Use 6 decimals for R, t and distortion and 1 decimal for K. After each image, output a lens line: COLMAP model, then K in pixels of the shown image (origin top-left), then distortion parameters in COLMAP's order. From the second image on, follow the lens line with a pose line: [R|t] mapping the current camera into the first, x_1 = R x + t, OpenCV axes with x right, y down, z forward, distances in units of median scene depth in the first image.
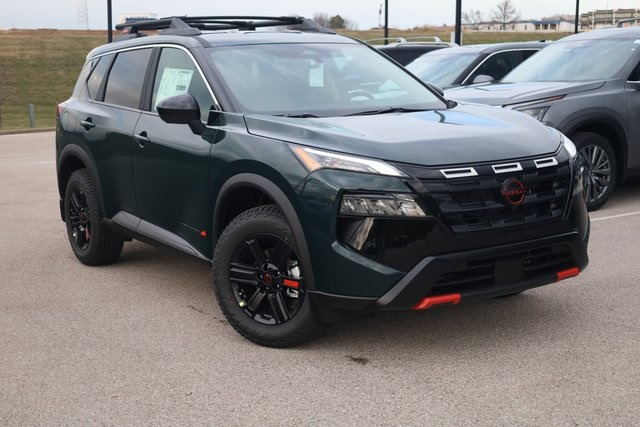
lens RADIAL K [[978.0, 0, 320.4], [0, 978.0, 199.0], [0, 0, 1]] dist [0.008980, 0.055066]
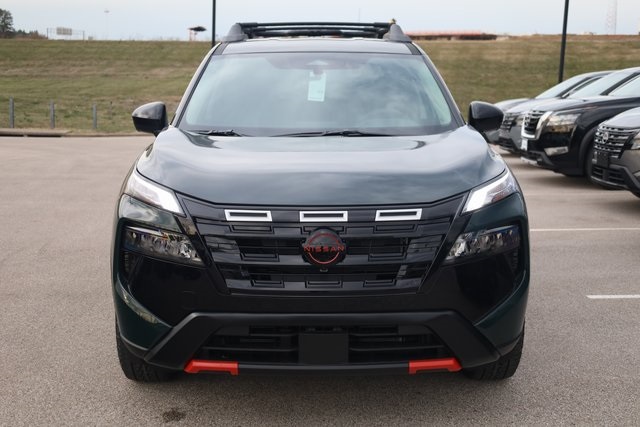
lens RADIAL K [[903.5, 0, 320.0], [0, 903.5, 213.5], [0, 0, 1]] dist [0.000673, 0.002421]
pose [[0.824482, 0.108352, -0.555419, 0.503266], [-0.094725, 0.994075, 0.053314, -0.061663], [0.557904, 0.008656, 0.829860, 0.342806]]
